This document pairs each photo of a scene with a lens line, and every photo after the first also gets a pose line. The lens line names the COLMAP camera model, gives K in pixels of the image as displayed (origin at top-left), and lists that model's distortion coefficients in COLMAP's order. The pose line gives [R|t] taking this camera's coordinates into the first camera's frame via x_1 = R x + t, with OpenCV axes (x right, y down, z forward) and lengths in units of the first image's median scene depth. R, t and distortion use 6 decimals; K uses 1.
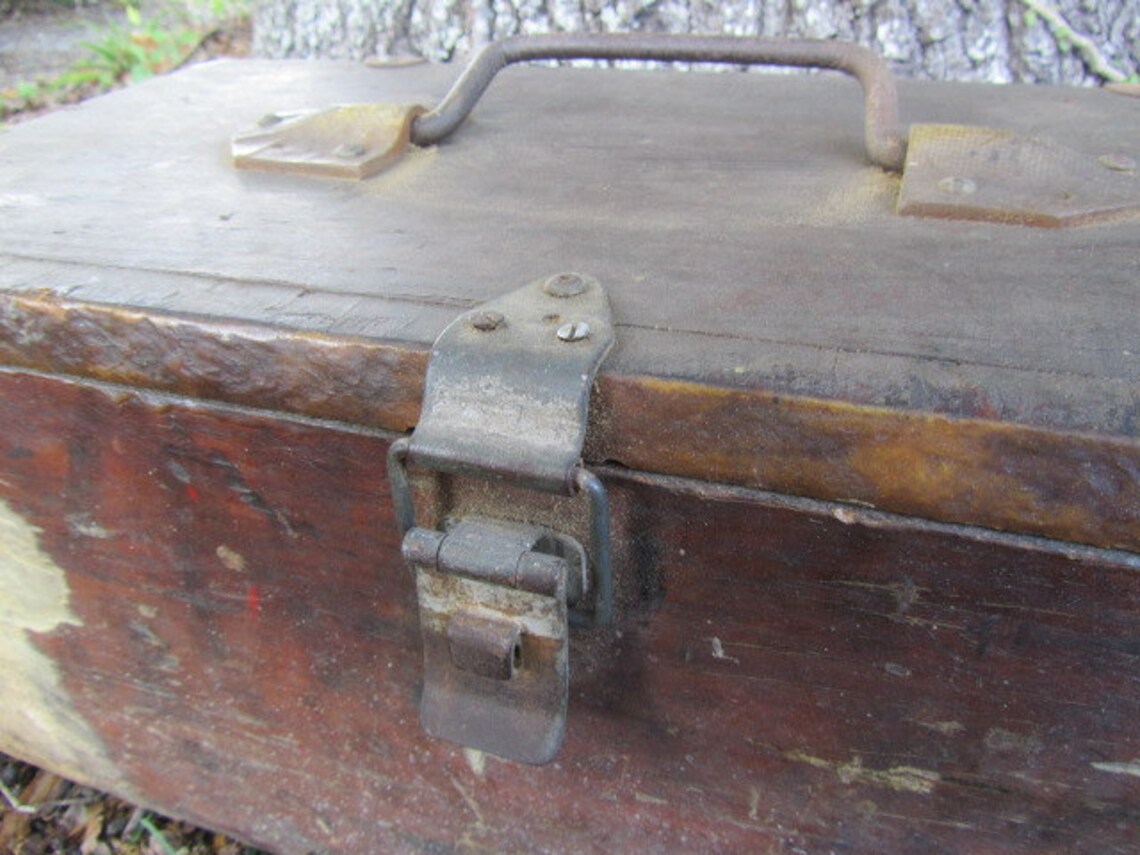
lens RADIAL K [[954.8, 0, 570.0], [0, 954.8, 427.5], [0, 0, 1]] dist [-0.038246, 0.002399]
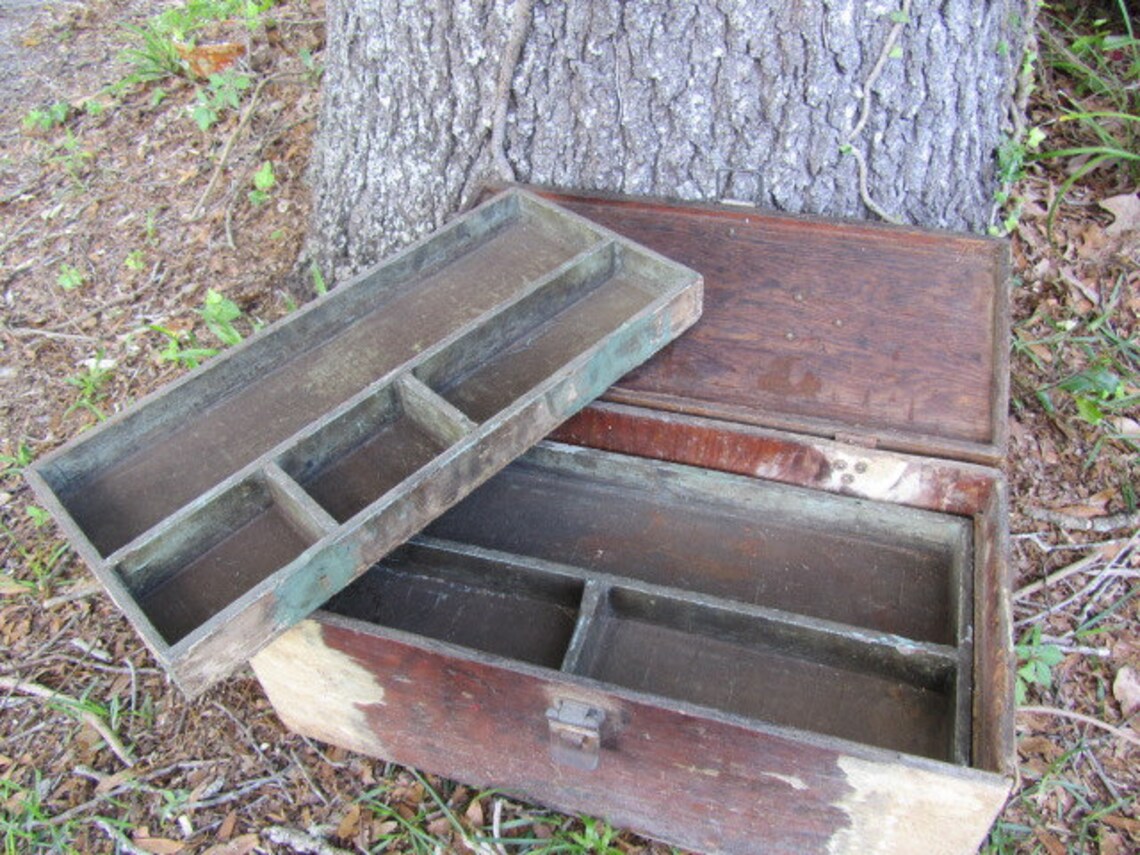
lens RADIAL K [[981.8, 0, 570.0], [0, 981.8, 427.5], [0, 0, 1]] dist [-0.033033, -0.008421]
pose [[0.998827, -0.038840, 0.028911, -0.121290], [0.032811, 0.982049, 0.185751, -1.110436], [-0.035607, -0.184584, 0.982171, -1.580160]]
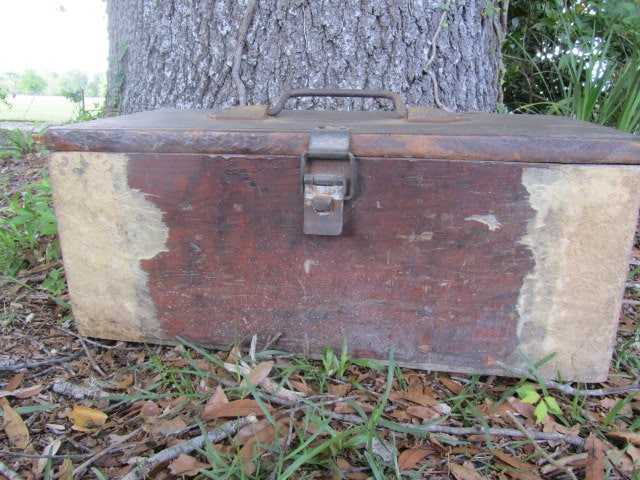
lens RADIAL K [[551.2, 0, 320.0], [0, 551.2, 240.0], [0, 0, 1]] dist [-0.033033, -0.008421]
pose [[0.980016, -0.007769, 0.198766, -0.471064], [0.060932, 0.962928, -0.262787, 0.819127], [-0.189356, 0.269646, 0.944158, -0.967623]]
